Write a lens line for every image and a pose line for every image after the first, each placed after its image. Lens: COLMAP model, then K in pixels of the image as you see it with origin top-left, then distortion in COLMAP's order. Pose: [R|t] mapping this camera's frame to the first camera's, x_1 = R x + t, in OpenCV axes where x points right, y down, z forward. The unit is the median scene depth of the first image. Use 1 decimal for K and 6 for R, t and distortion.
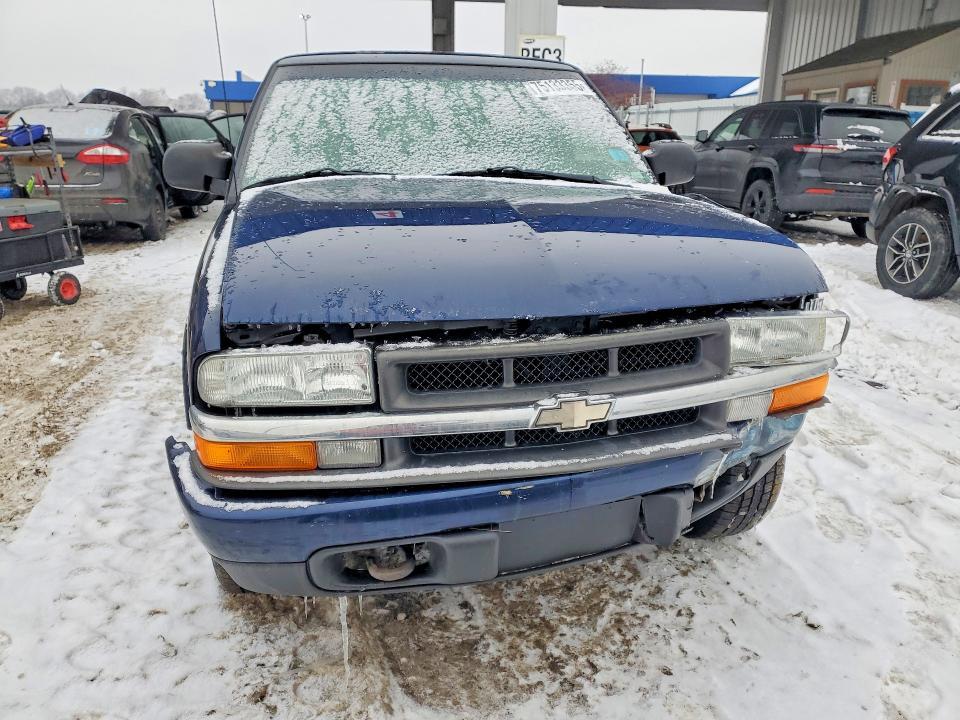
lens RADIAL K [[743.9, 0, 480.0], [0, 743.9, 360.0], [0, 0, 1]] dist [0.011601, 0.006241]
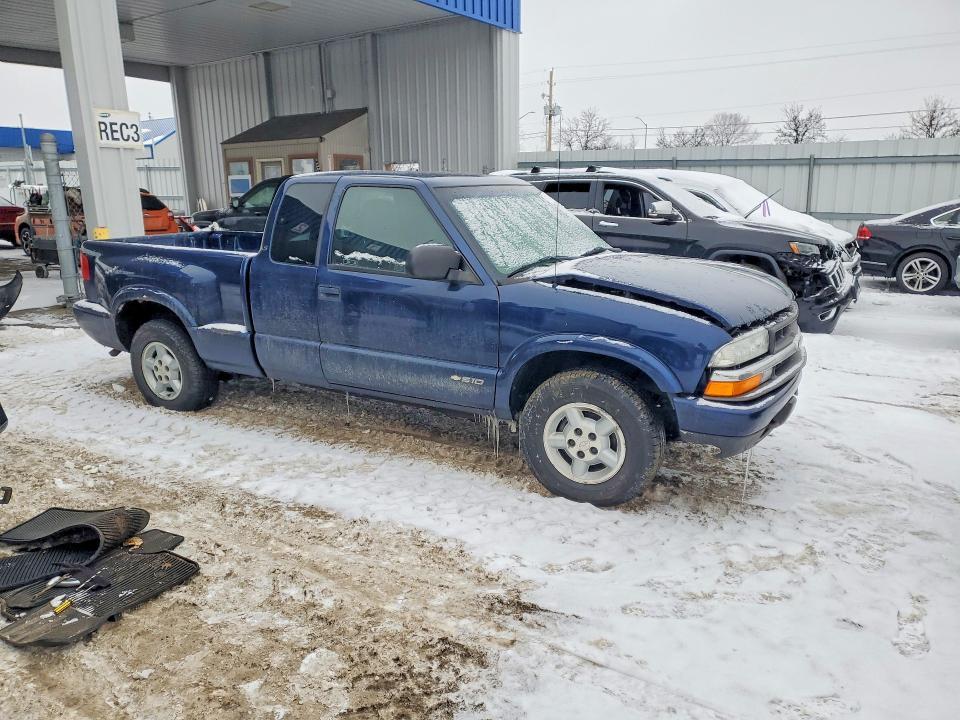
lens RADIAL K [[743.9, 0, 480.0], [0, 743.9, 360.0], [0, 0, 1]] dist [0.011601, 0.006241]
pose [[0.674397, -0.174011, 0.717572, -0.232639], [0.221331, 0.974786, 0.028372, -0.017403], [-0.704416, 0.139686, 0.695907, 0.000885]]
